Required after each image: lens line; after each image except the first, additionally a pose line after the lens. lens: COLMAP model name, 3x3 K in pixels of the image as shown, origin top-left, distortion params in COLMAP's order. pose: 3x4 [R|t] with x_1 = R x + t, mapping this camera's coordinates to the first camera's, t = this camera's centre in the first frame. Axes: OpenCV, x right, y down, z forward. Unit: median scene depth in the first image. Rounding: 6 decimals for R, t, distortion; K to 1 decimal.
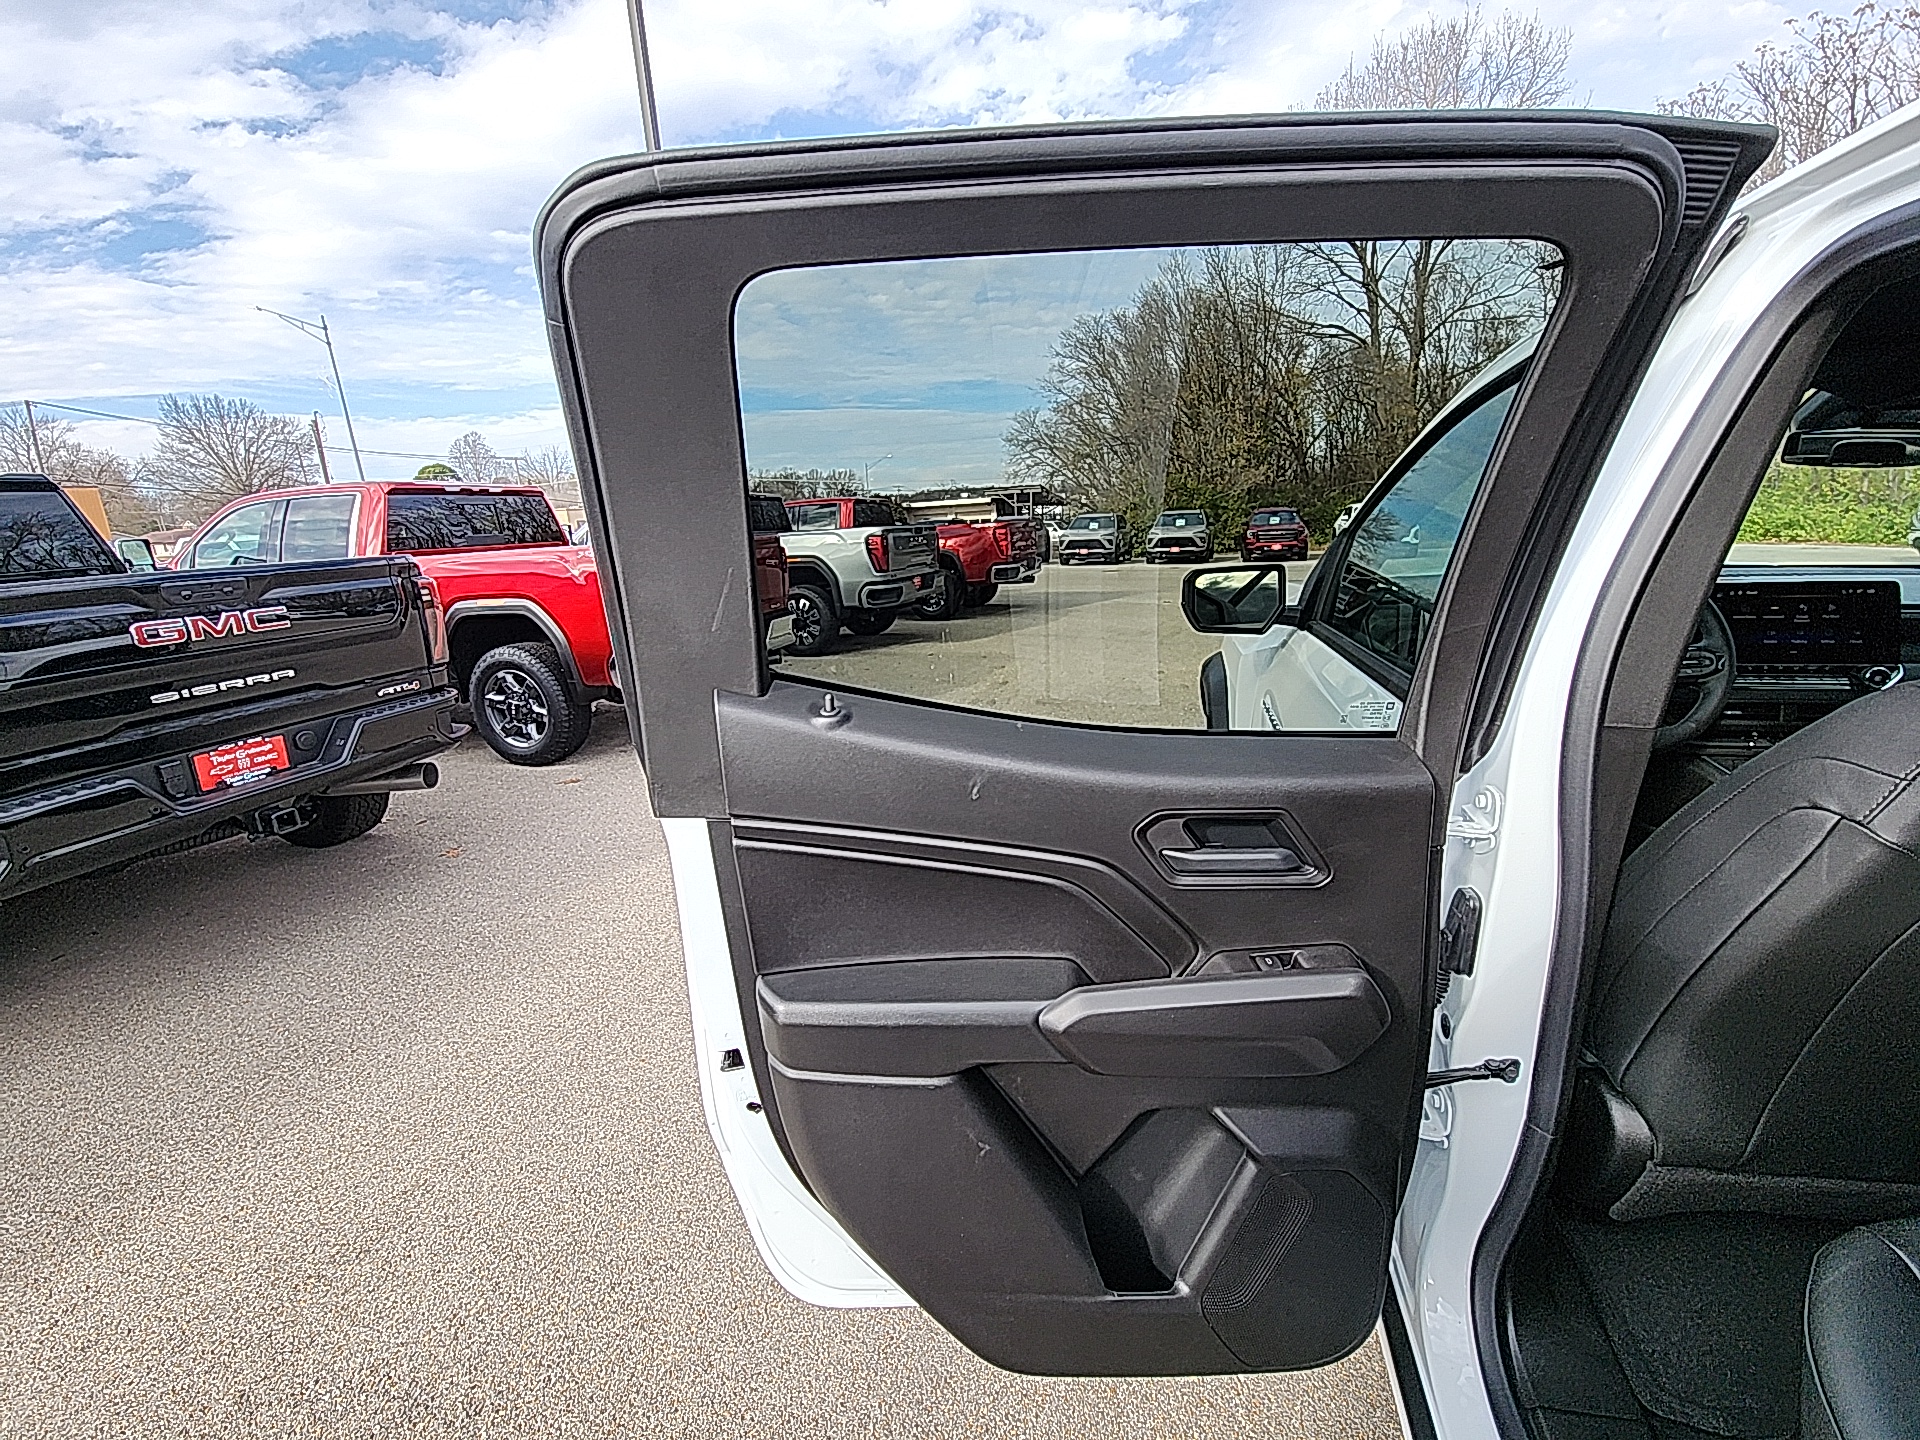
lens RADIAL K [[765.5, 0, 954.5], [0, 765.5, 712.4], [0, 0, 1]] dist [0.021851, -0.018462]
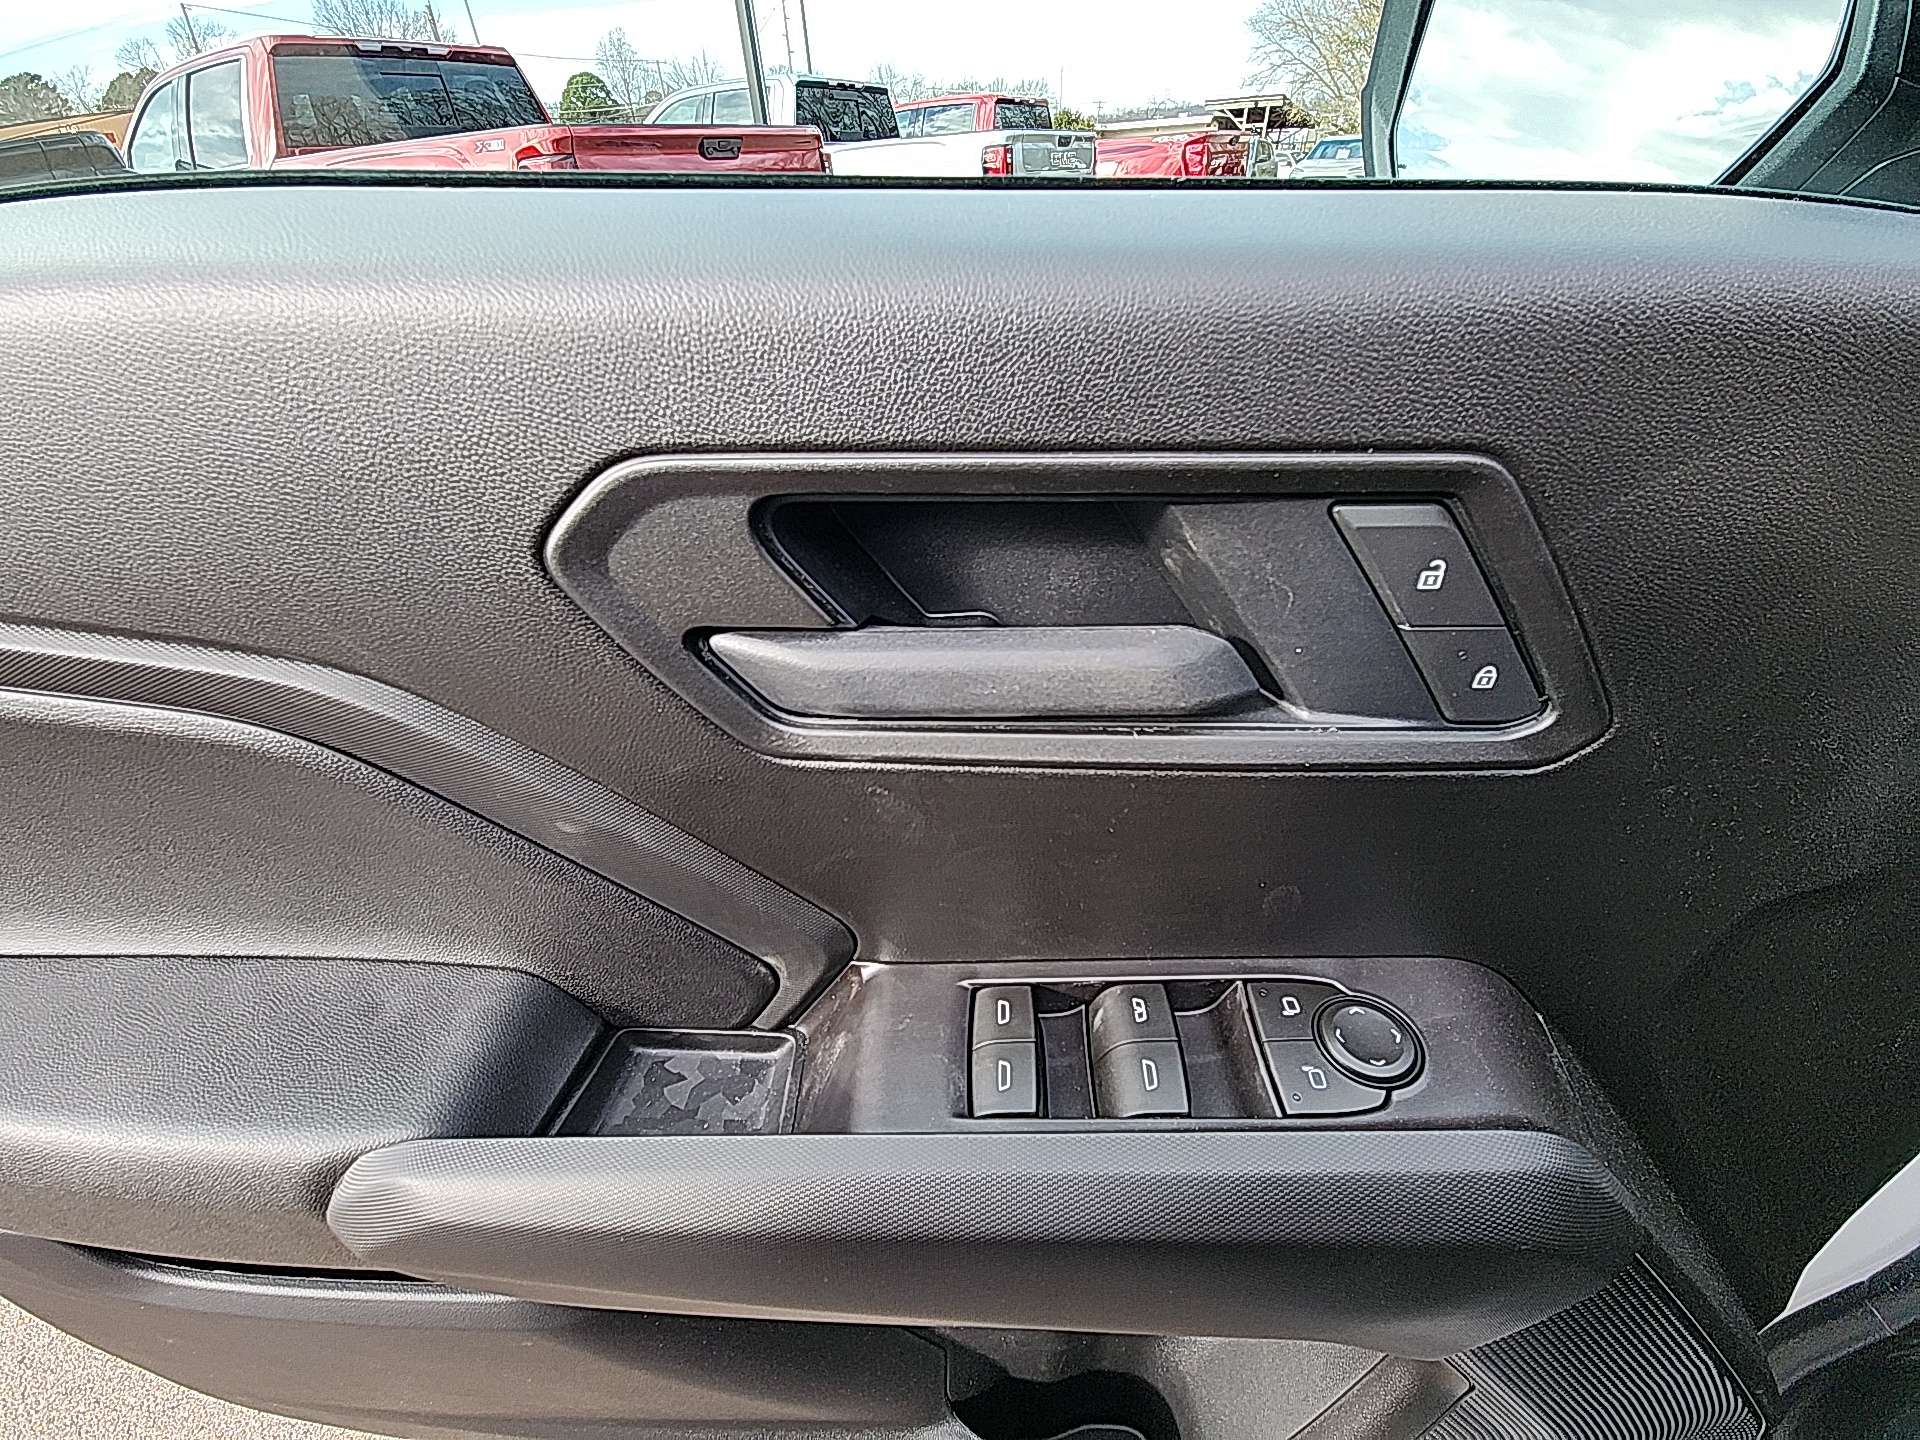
lens RADIAL K [[764.1, 0, 951.4], [0, 764.1, 715.3], [0, 0, 1]] dist [0.024507, -0.020285]
pose [[0.975630, 0.136126, -0.172094, 0.027329], [-0.061433, 0.922392, 0.381338, -0.010752], [0.210649, -0.361473, 0.908276, 0.100666]]
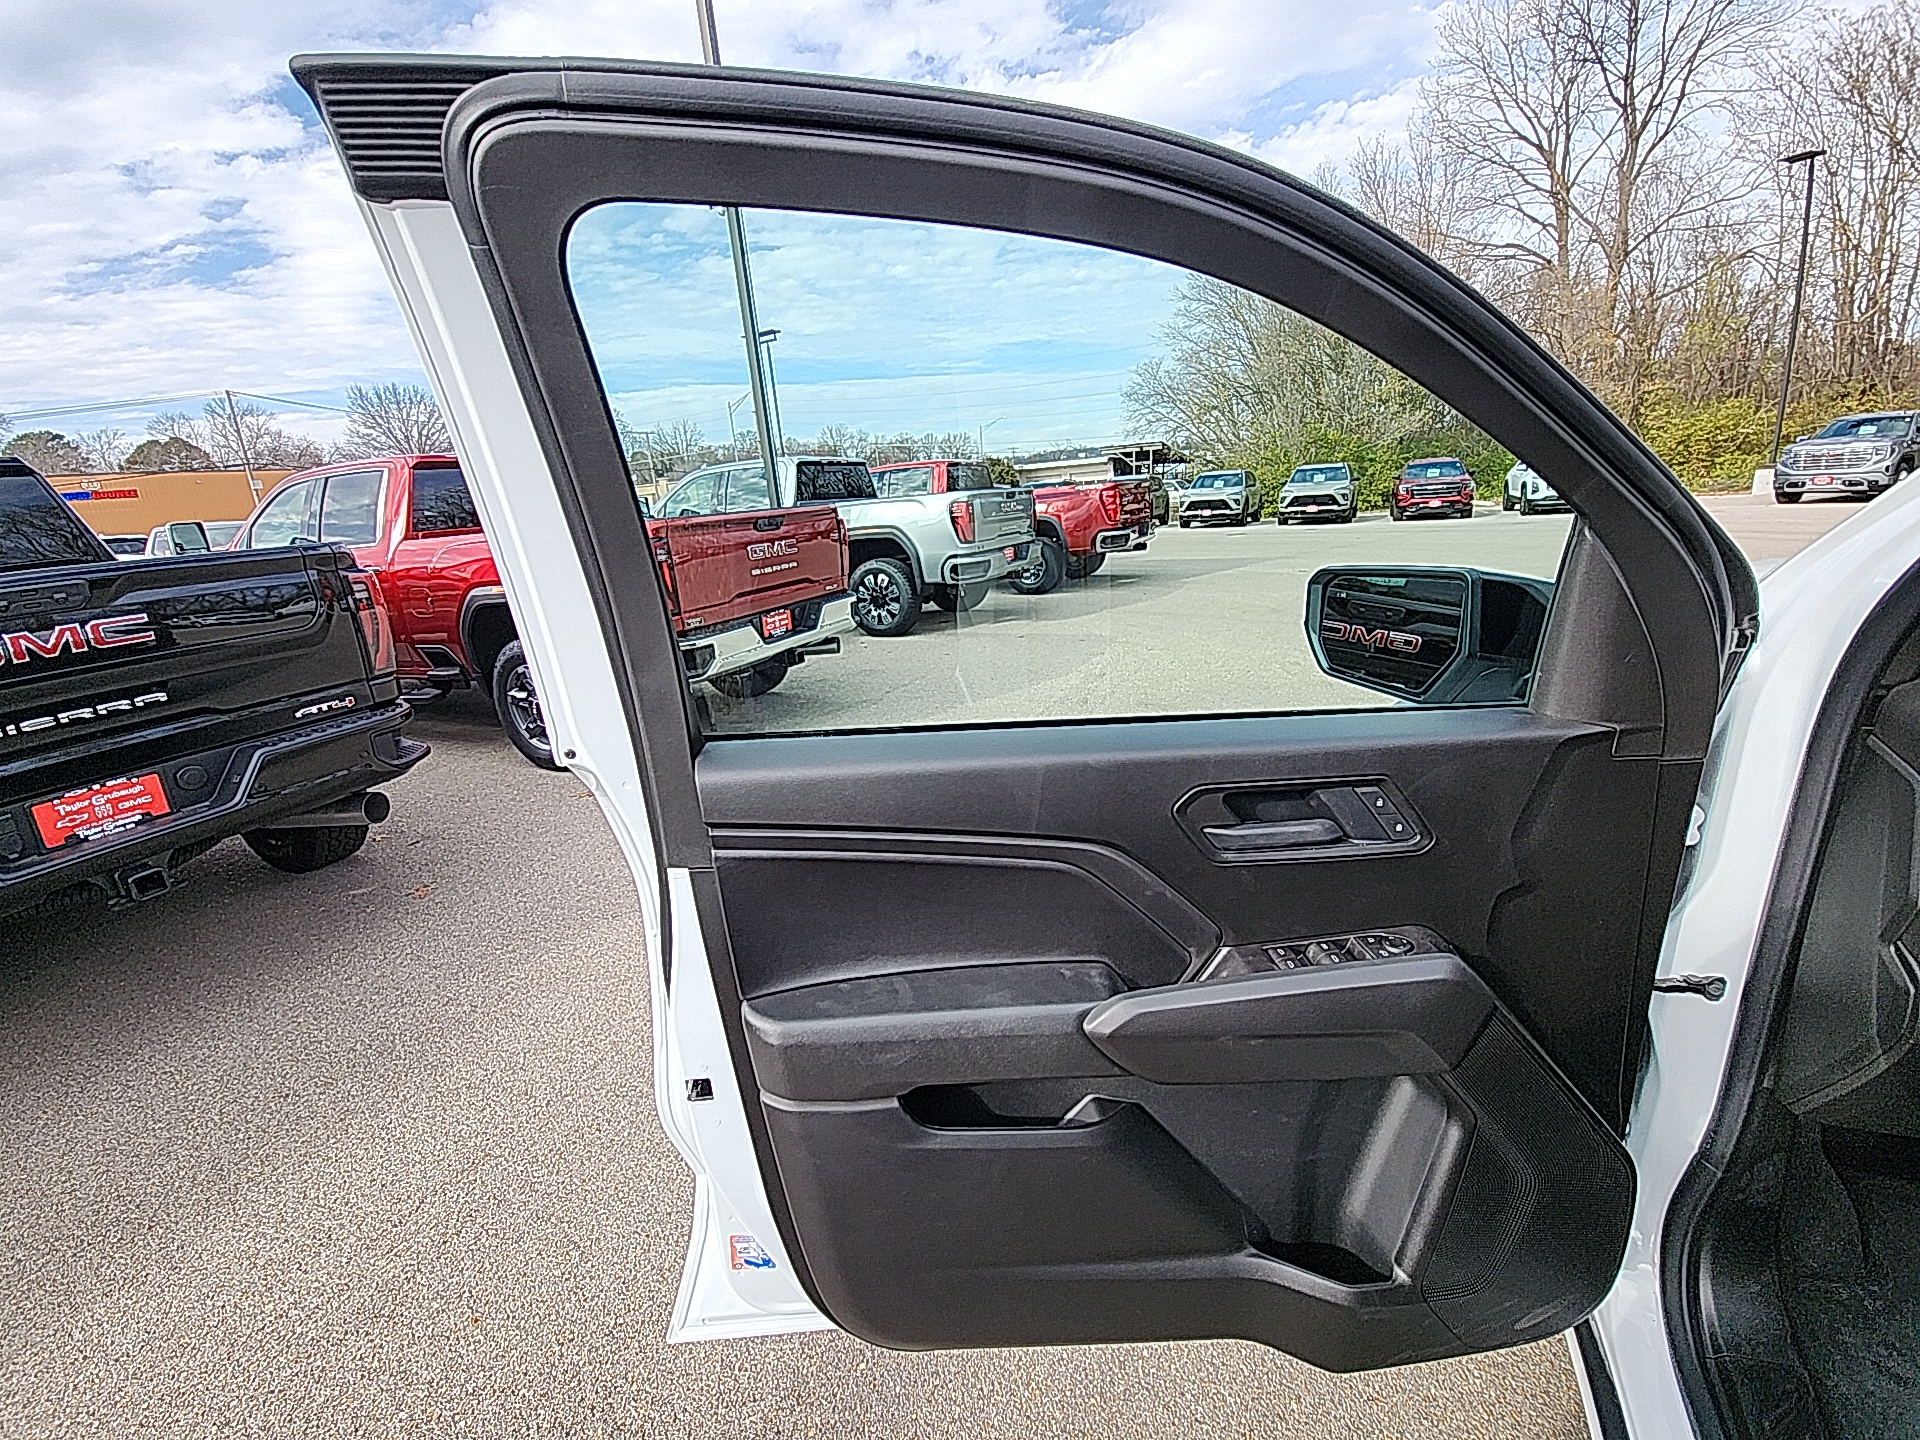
lens RADIAL K [[763.4, 0, 952.6], [0, 763.4, 719.2], [0, 0, 1]] dist [0.018372, -0.013508]
pose [[0.988944, 0.019925, -0.146947, 0.013507], [-0.012089, 0.998467, 0.054023, -0.015781], [0.147798, -0.051649, 0.987668, 0.064939]]
